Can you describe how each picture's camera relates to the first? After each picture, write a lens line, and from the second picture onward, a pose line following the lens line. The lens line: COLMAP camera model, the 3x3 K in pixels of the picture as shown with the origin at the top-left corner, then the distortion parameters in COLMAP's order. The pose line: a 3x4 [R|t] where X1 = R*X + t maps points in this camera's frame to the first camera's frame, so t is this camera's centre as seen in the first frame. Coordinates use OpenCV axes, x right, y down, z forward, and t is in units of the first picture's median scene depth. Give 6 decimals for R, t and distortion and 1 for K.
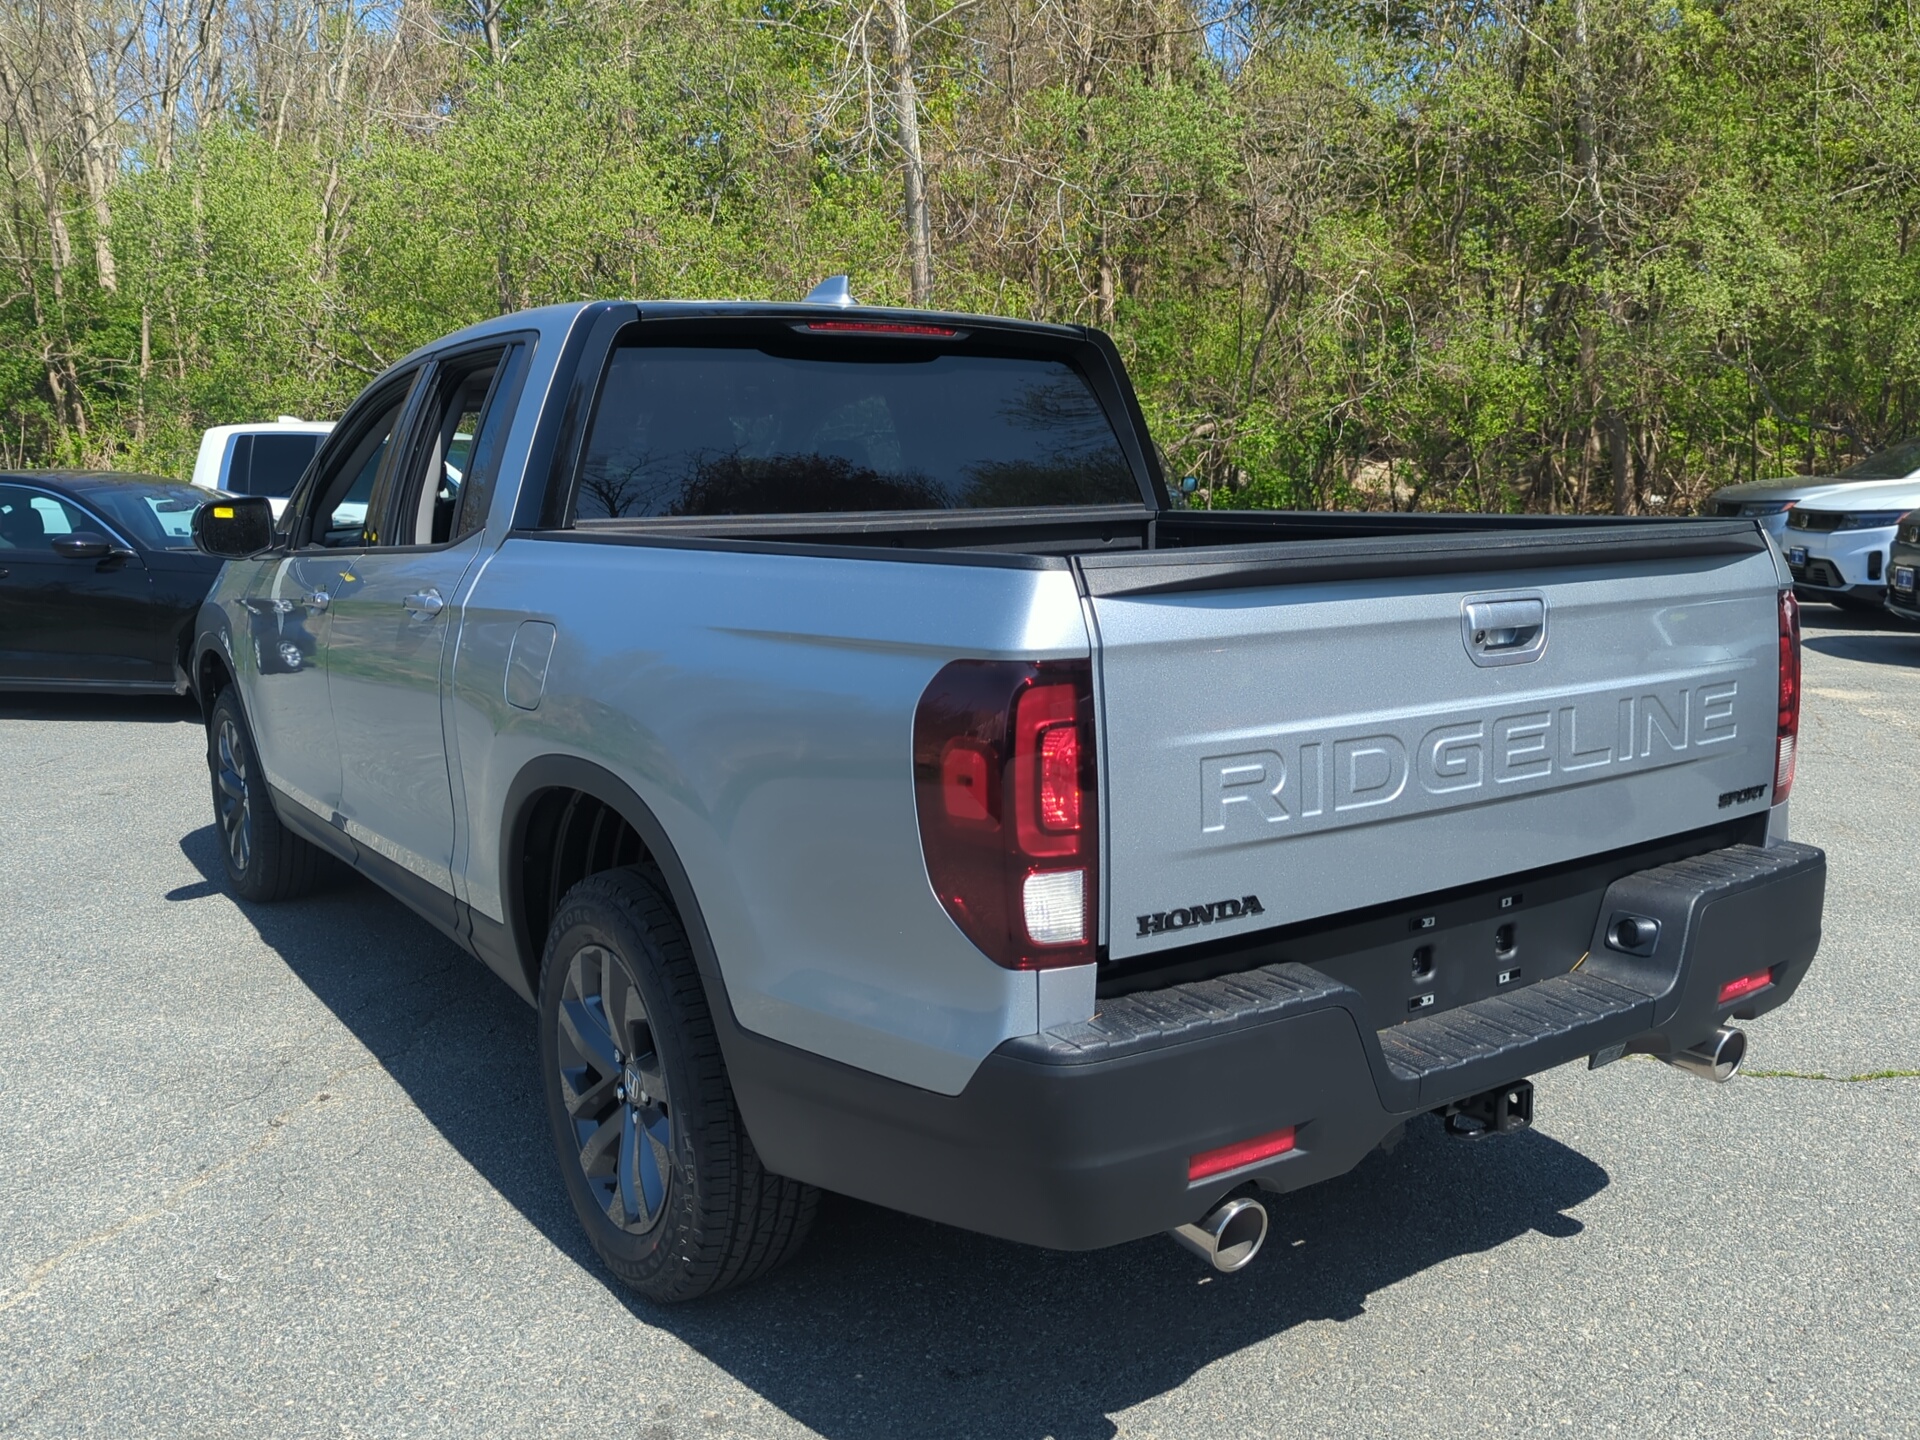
lens RADIAL K [[1561.9, 0, 978.6], [0, 1561.9, 695.7], [0, 0, 1]] dist [0.063990, -0.064253]
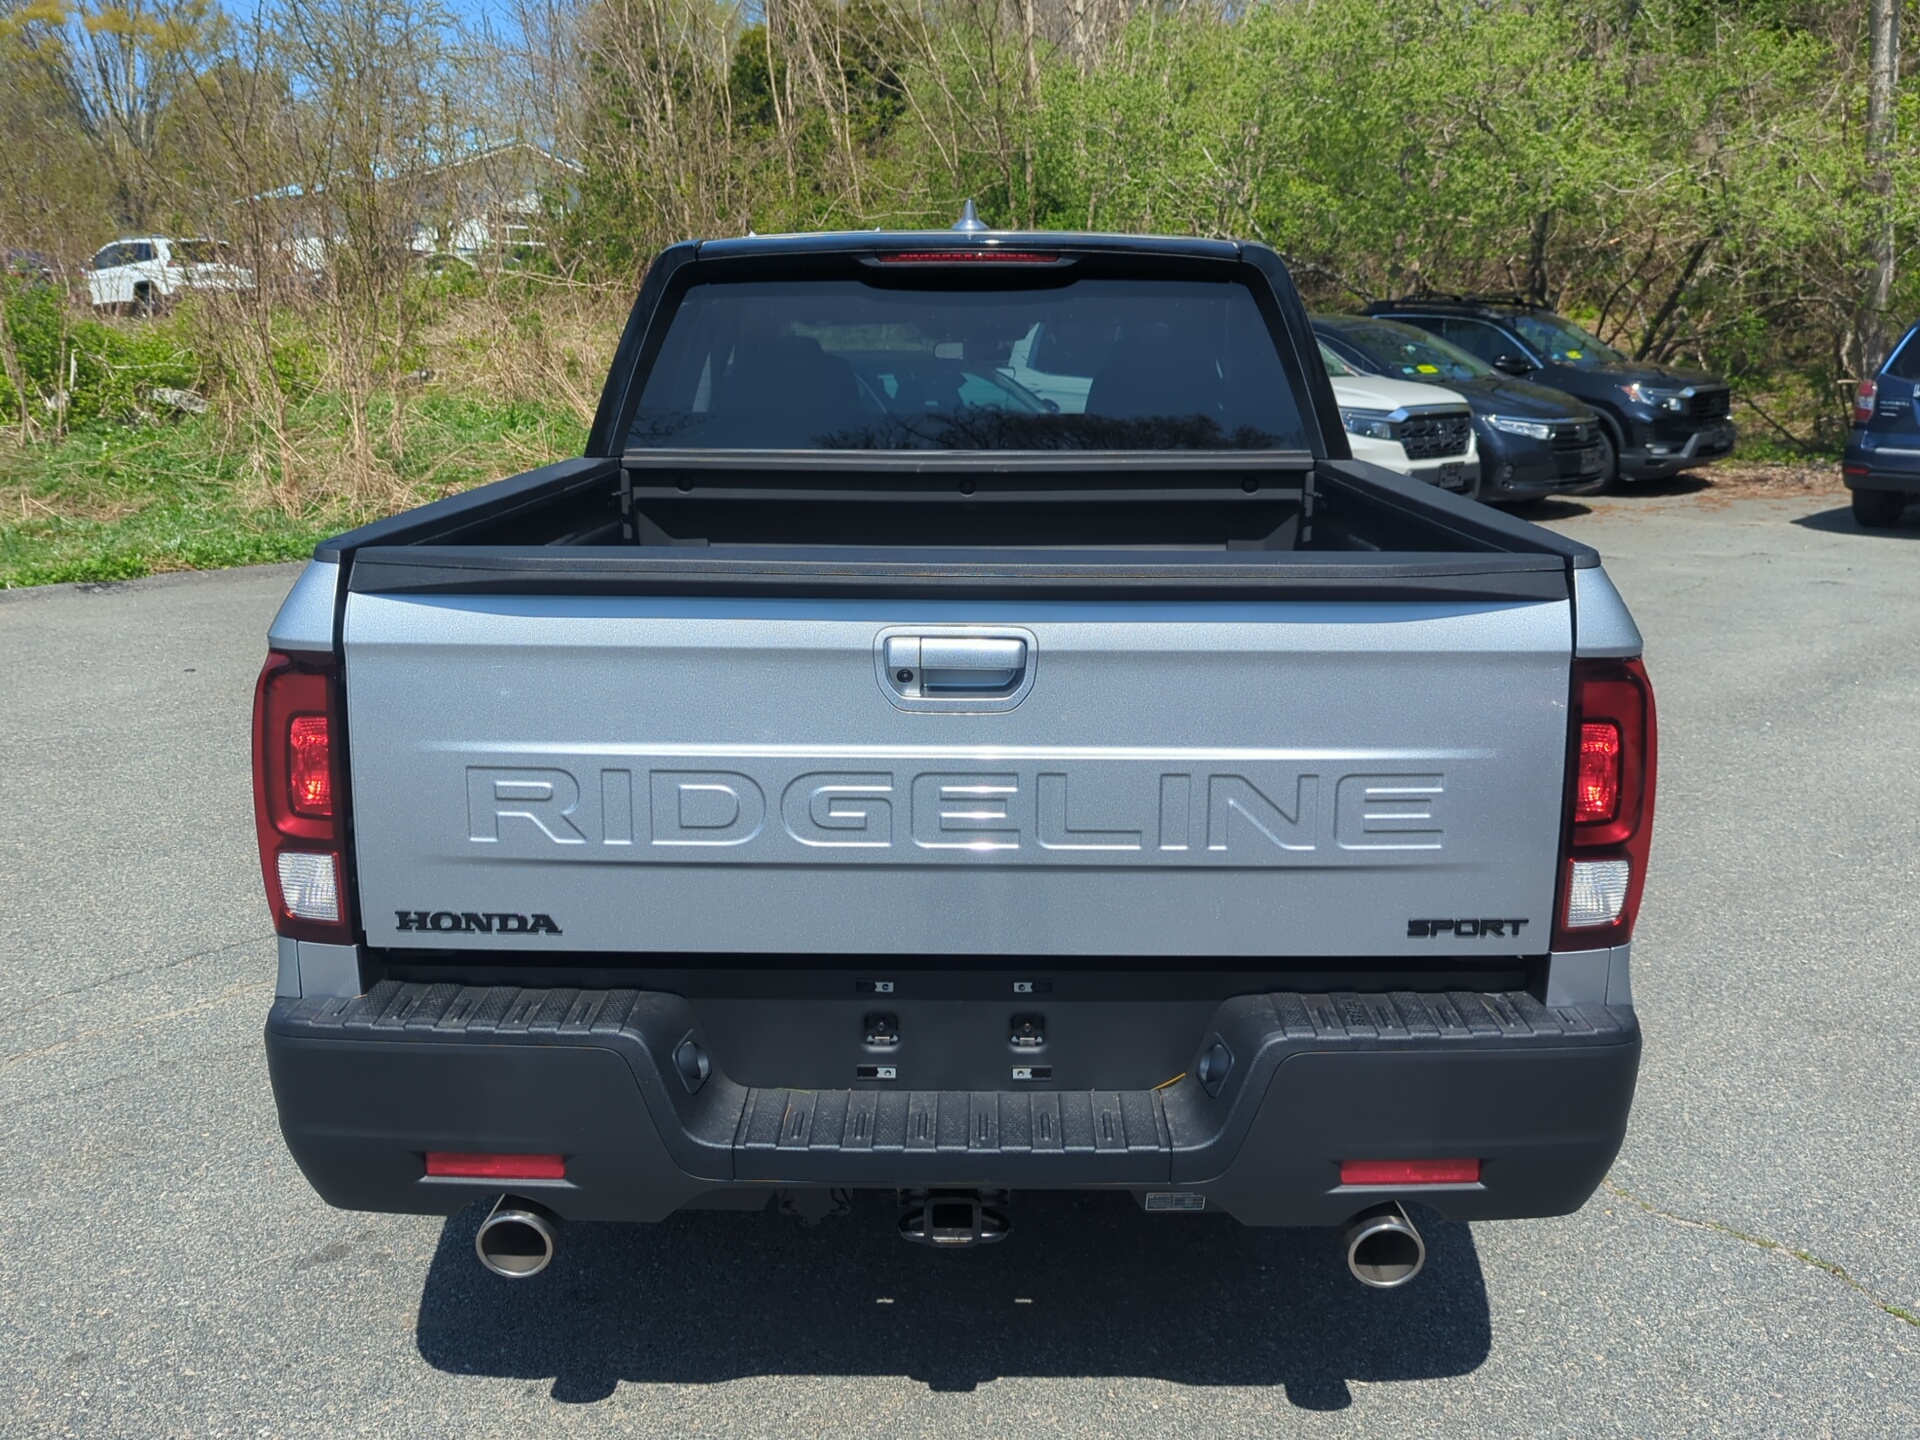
lens RADIAL K [[1561.9, 0, 978.6], [0, 1561.9, 695.7], [0, 0, 1]] dist [0.063990, -0.064253]
pose [[0.820402, 0.140049, -0.554371, 0.788194], [-0.092880, 0.989304, 0.112473, -0.120271], [0.564193, -0.040783, 0.824635, 0.311776]]
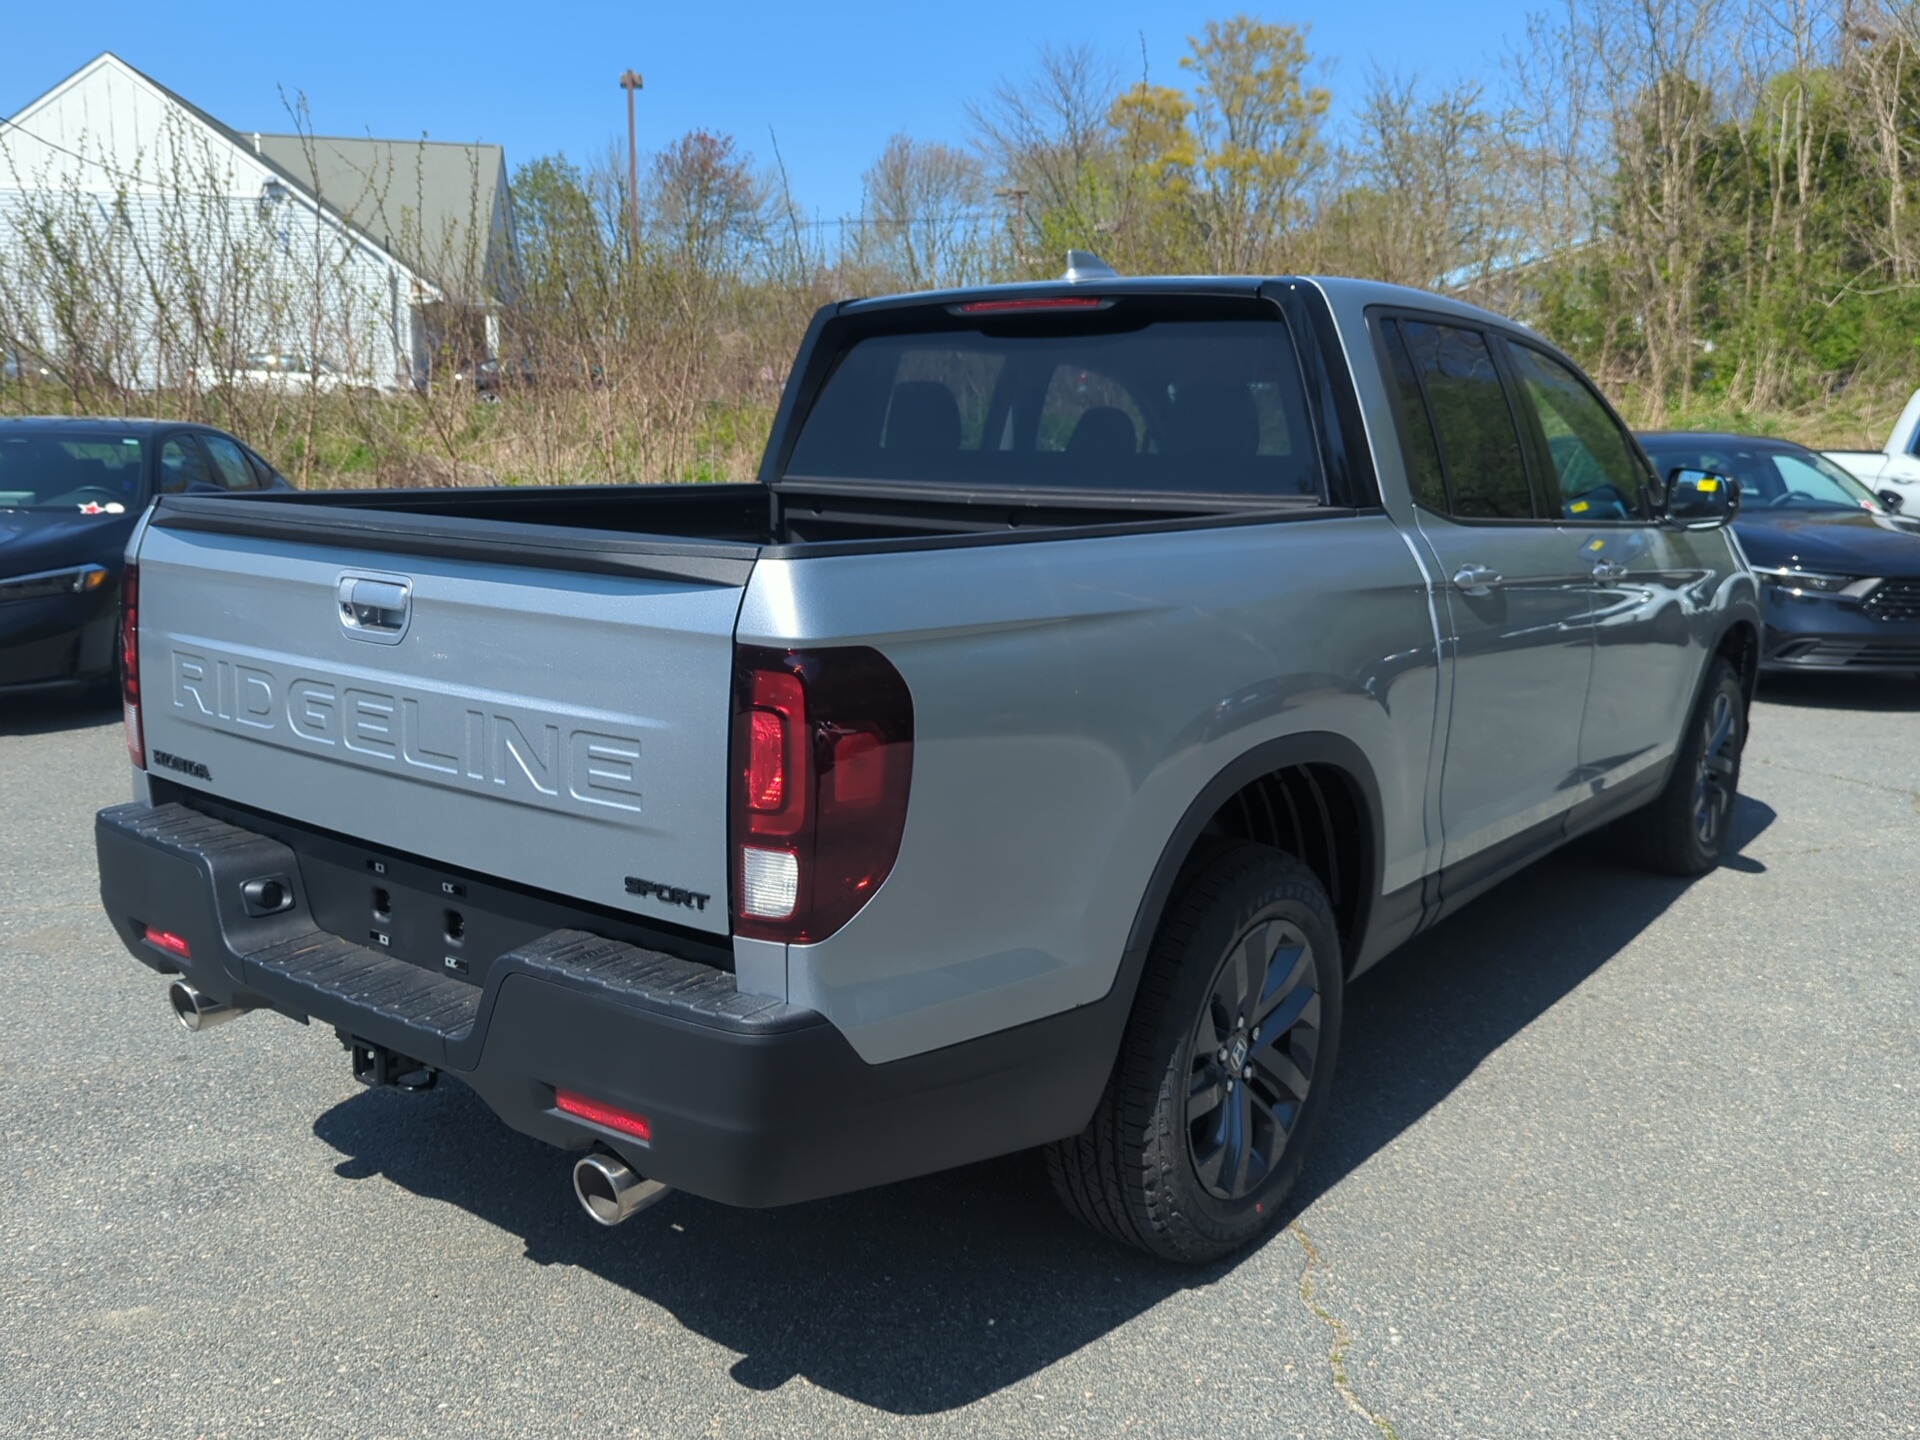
lens RADIAL K [[1561.9, 0, 978.6], [0, 1561.9, 695.7], [0, 0, 1]] dist [0.063990, -0.064253]
pose [[0.324173, 0.175909, -0.929499, 1.406096], [-0.150766, 0.979607, 0.132811, -0.179112], [0.933907, 0.097083, 0.344083, 0.994769]]
